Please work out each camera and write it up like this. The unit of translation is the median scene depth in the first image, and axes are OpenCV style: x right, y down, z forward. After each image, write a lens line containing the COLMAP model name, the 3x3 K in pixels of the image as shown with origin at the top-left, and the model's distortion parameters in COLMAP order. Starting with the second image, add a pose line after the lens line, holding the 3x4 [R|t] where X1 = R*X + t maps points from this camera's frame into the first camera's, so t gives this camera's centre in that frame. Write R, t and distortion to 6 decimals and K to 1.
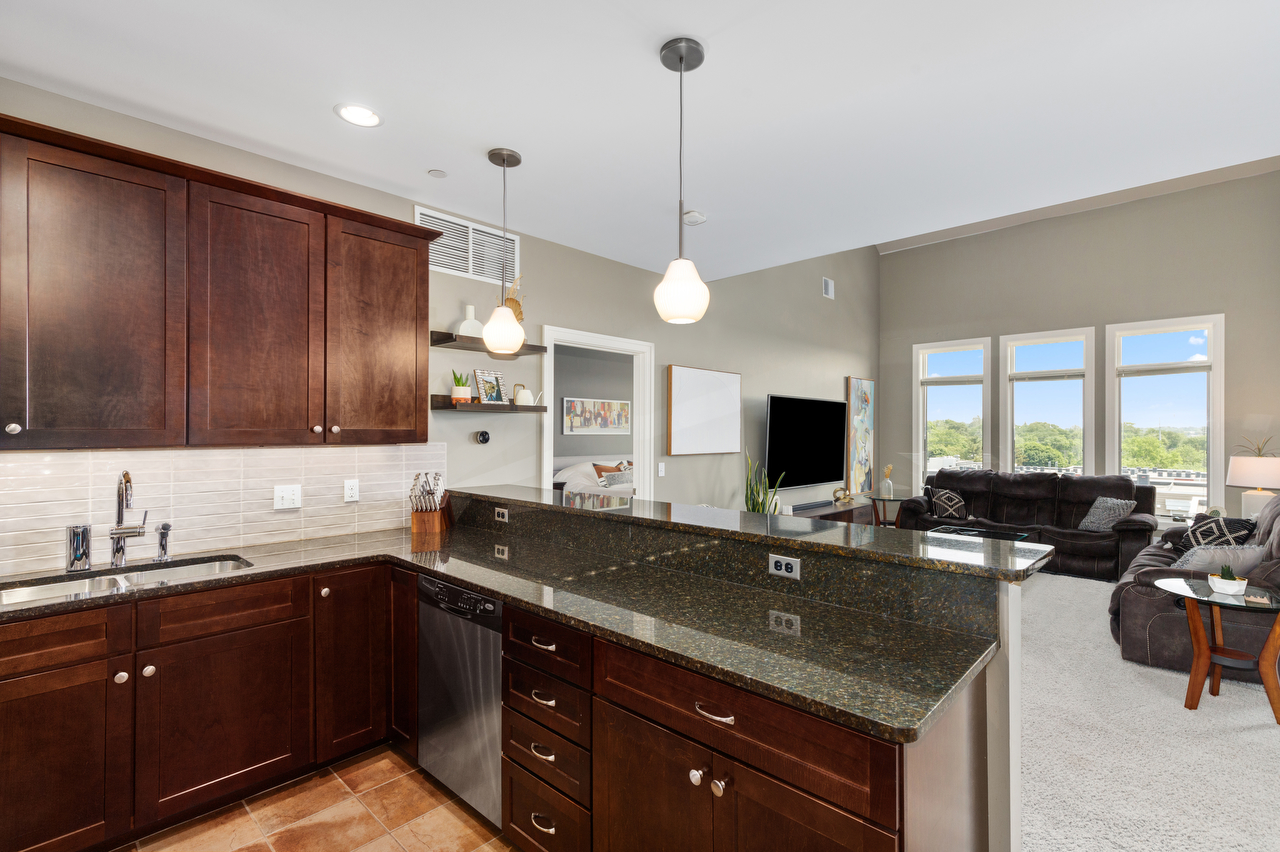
lens RADIAL K [[574.4, 0, 646.5], [0, 574.4, 432.3], [0, 0, 1]] dist [0.003073, -0.001693]
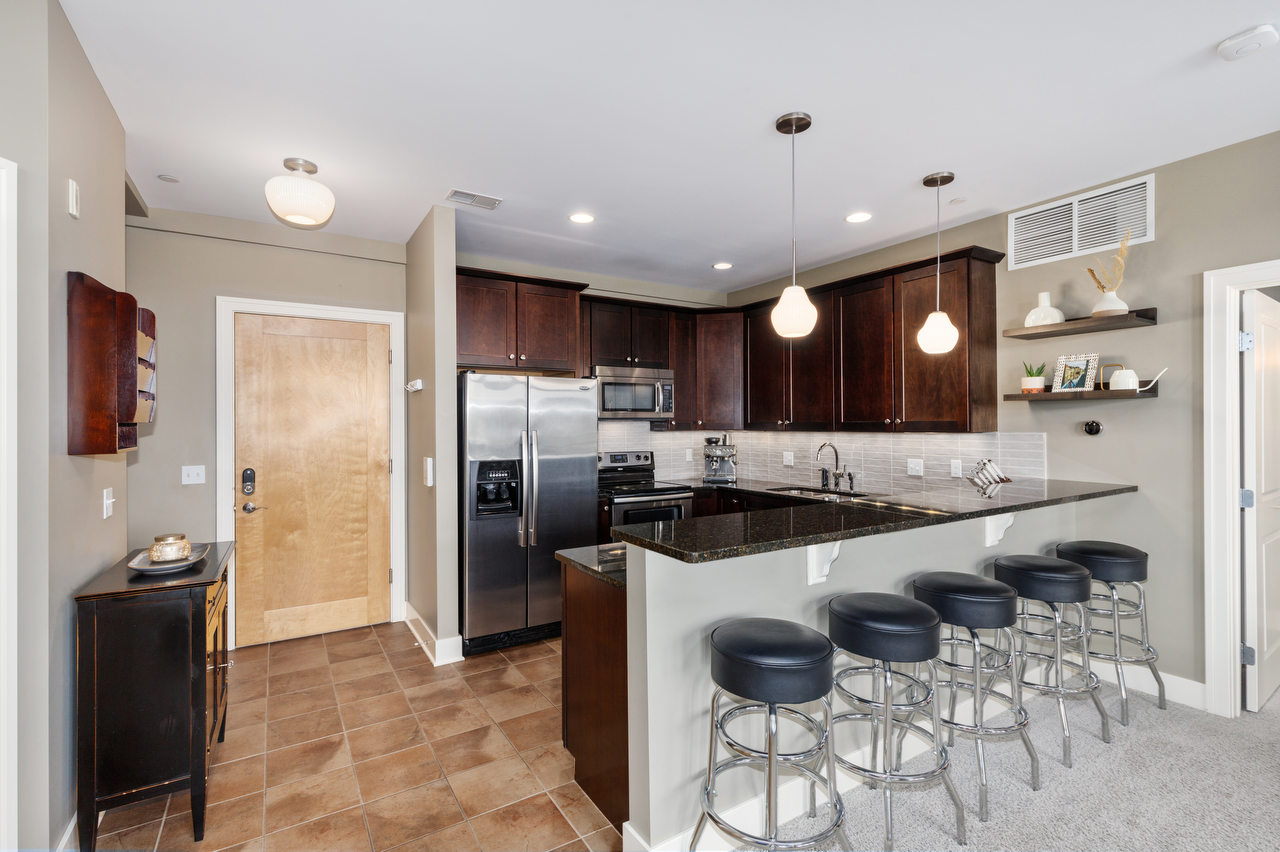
lens RADIAL K [[574.4, 0, 651.0], [0, 574.4, 422.0], [0, 0, 1]] dist [0.003073, -0.001693]
pose [[-0.239064, -0.001388, -0.971003, 0.867536], [0.006602, 0.999974, -0.003055, -0.002897], [0.970981, -0.007140, -0.239049, 0.634043]]
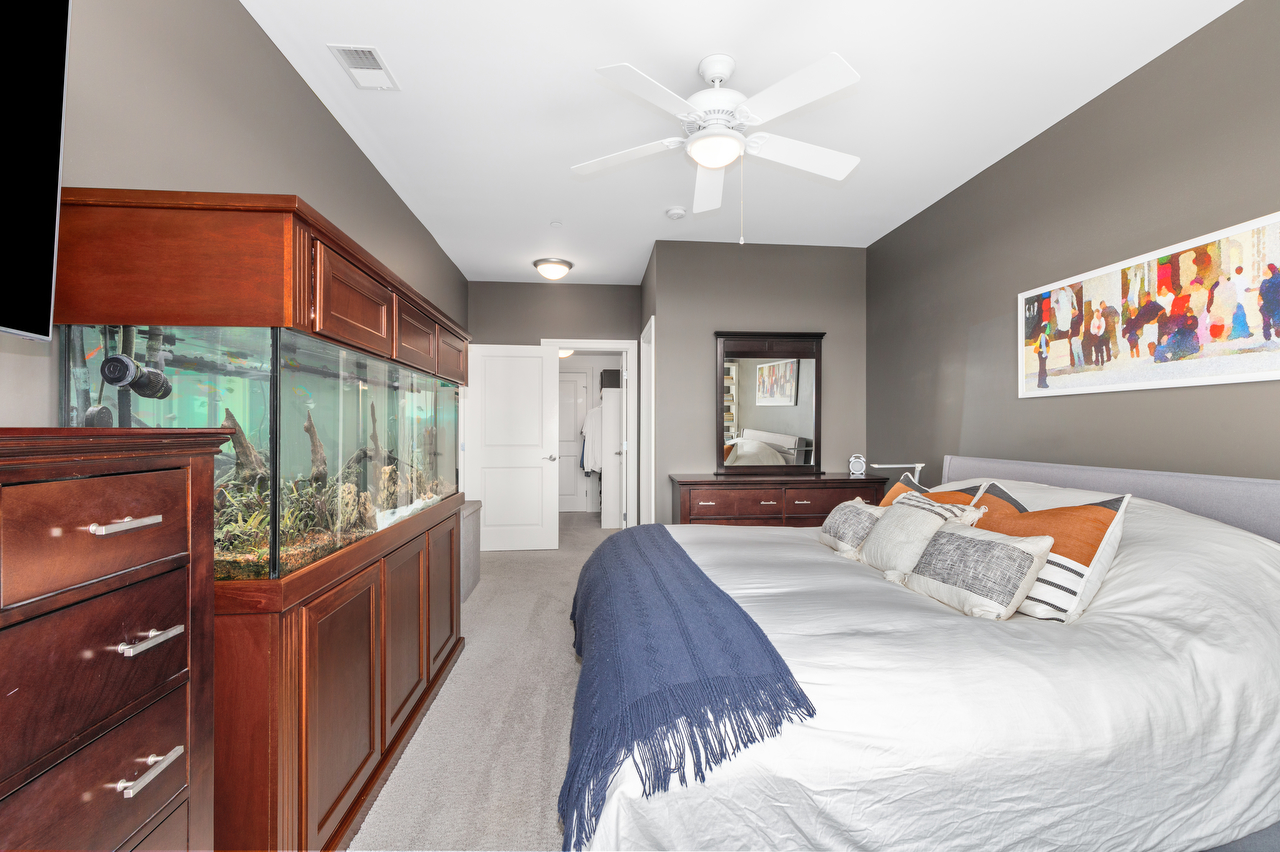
lens RADIAL K [[574.4, 0, 641.2], [0, 574.4, 426.9], [0, 0, 1]] dist [0.003073, -0.001693]
pose [[-0.656436, -0.004883, -0.754366, 0.769139], [0.000296, 0.999977, -0.006731, 0.066383], [0.754381, -0.004642, -0.656420, 2.911124]]
